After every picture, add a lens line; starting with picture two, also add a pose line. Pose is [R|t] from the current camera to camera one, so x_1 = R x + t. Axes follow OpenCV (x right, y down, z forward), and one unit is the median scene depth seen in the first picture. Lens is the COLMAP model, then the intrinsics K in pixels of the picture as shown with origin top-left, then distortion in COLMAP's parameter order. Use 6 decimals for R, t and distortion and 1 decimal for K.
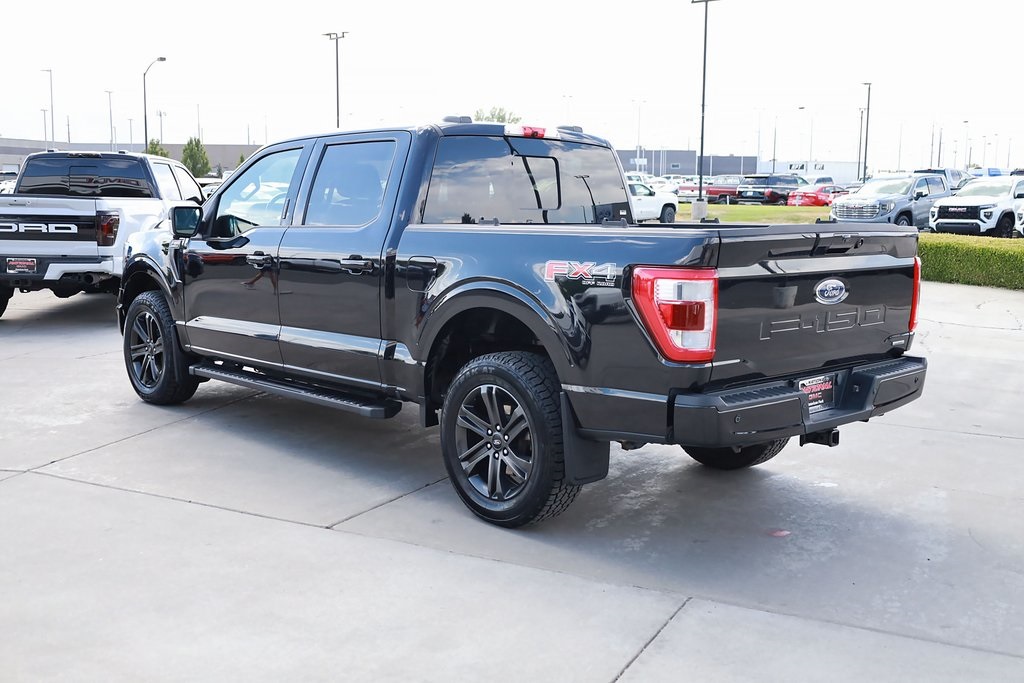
lens RADIAL K [[1122.8, 0, 513.7], [0, 1122.8, 340.2], [0, 0, 1]] dist [-0.001301, 0.000000]
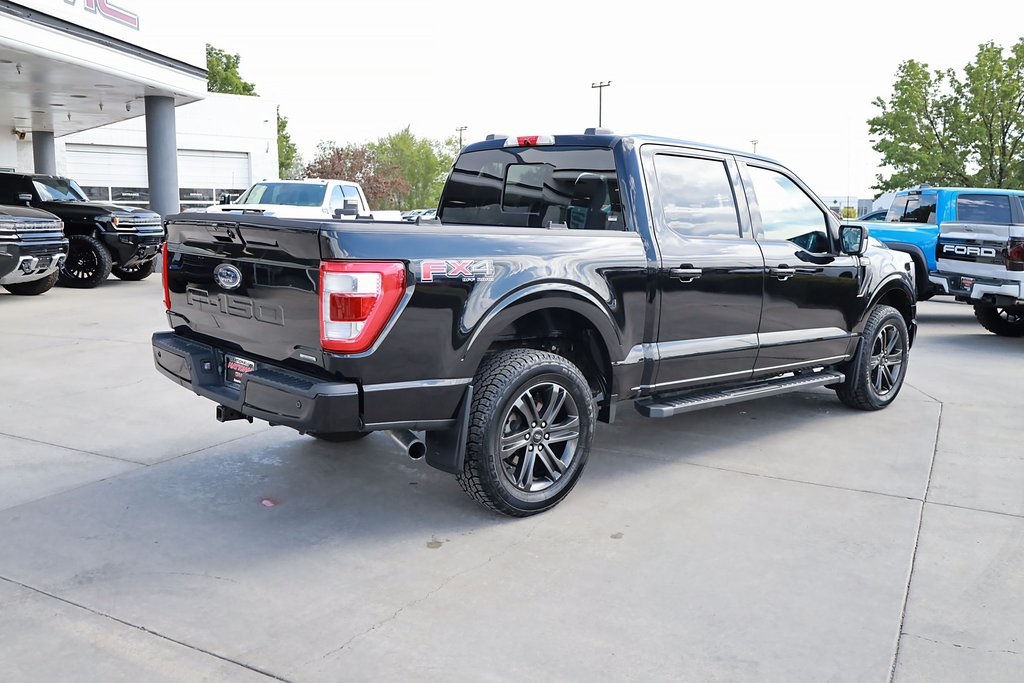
lens RADIAL K [[906.9, 0, 485.1], [0, 906.9, 343.8], [0, 0, 1]] dist [-0.011278, 0.000479]
pose [[-0.056087, 0.131872, -0.989679, 0.903433], [-0.151401, 0.978653, 0.138983, -0.110138], [0.986880, 0.157634, -0.034924, 1.023024]]
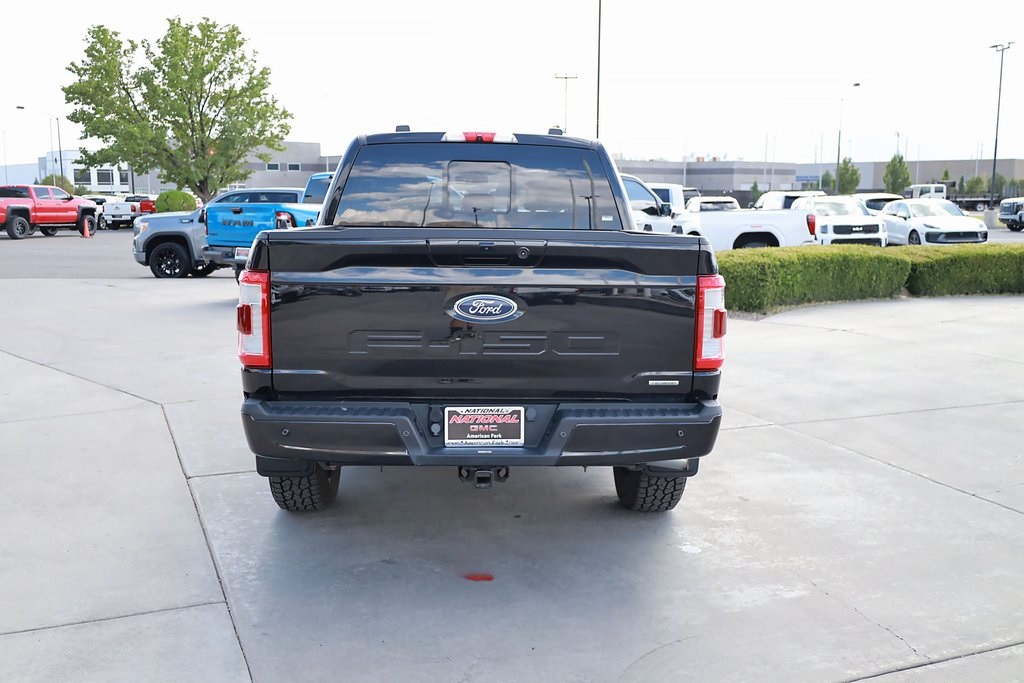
lens RADIAL K [[981.4, 0, 510.9], [0, 981.4, 346.3], [0, 0, 1]] dist [0.001833, 0.000000]
pose [[0.747389, 0.093502, -0.657774, 0.636445], [-0.086462, 0.995316, 0.043242, -0.039104], [0.658737, 0.024553, 0.751973, 0.361668]]
